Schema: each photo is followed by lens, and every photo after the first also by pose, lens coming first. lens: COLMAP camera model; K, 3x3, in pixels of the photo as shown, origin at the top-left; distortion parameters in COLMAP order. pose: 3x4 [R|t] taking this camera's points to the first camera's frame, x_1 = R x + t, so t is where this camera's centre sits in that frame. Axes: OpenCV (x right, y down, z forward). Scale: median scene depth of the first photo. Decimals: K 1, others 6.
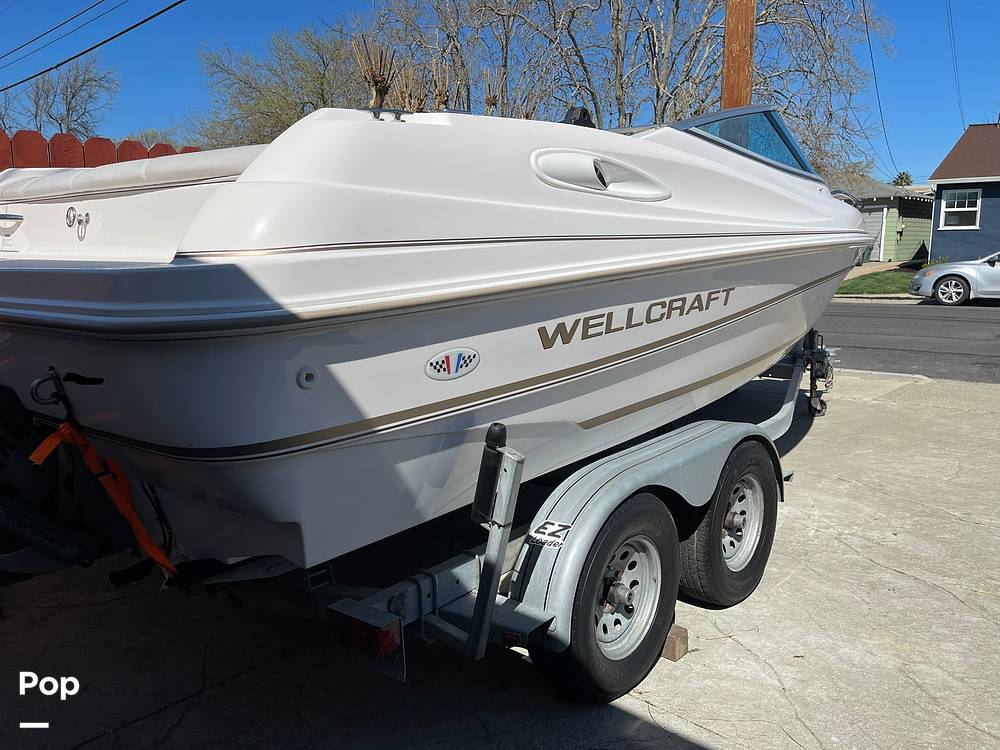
lens RADIAL K [[764.1, 0, 500.0], [0, 764.1, 375.0], [0, 0, 1]] dist [0.052313, -0.062793]
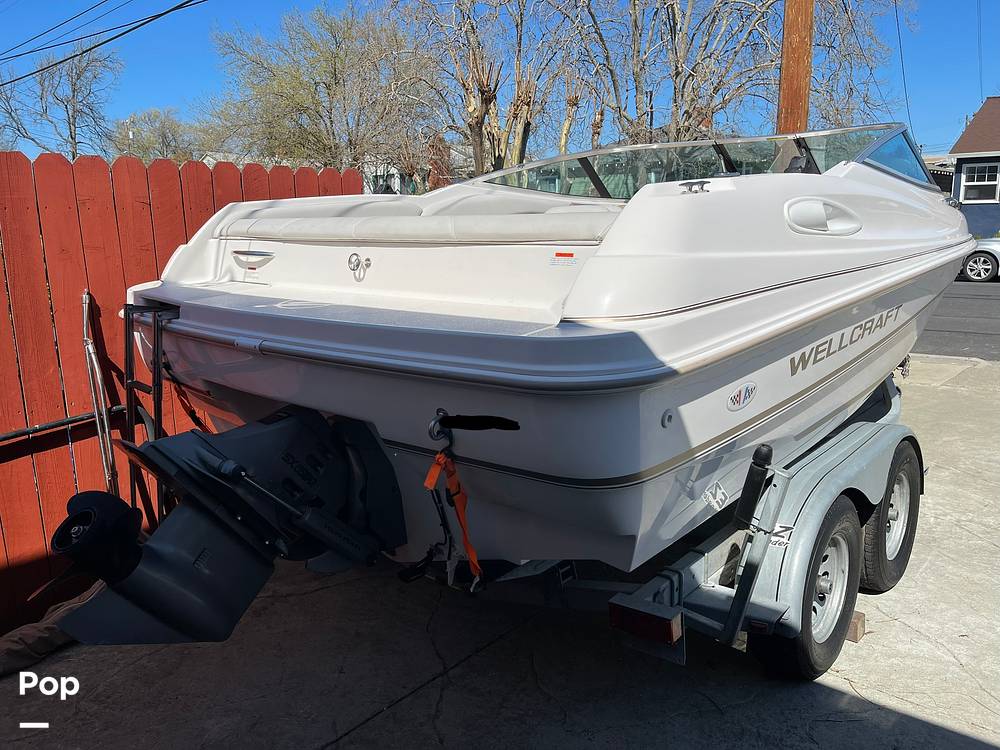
lens RADIAL K [[763.7, 0, 486.6], [0, 763.7, 371.8], [0, 0, 1]] dist [0.083751, -0.109819]
pose [[0.999910, -0.012741, -0.004274, -0.298346], [0.012868, 0.999425, 0.031363, -0.062830], [0.003872, -0.031415, 0.999499, -0.115871]]
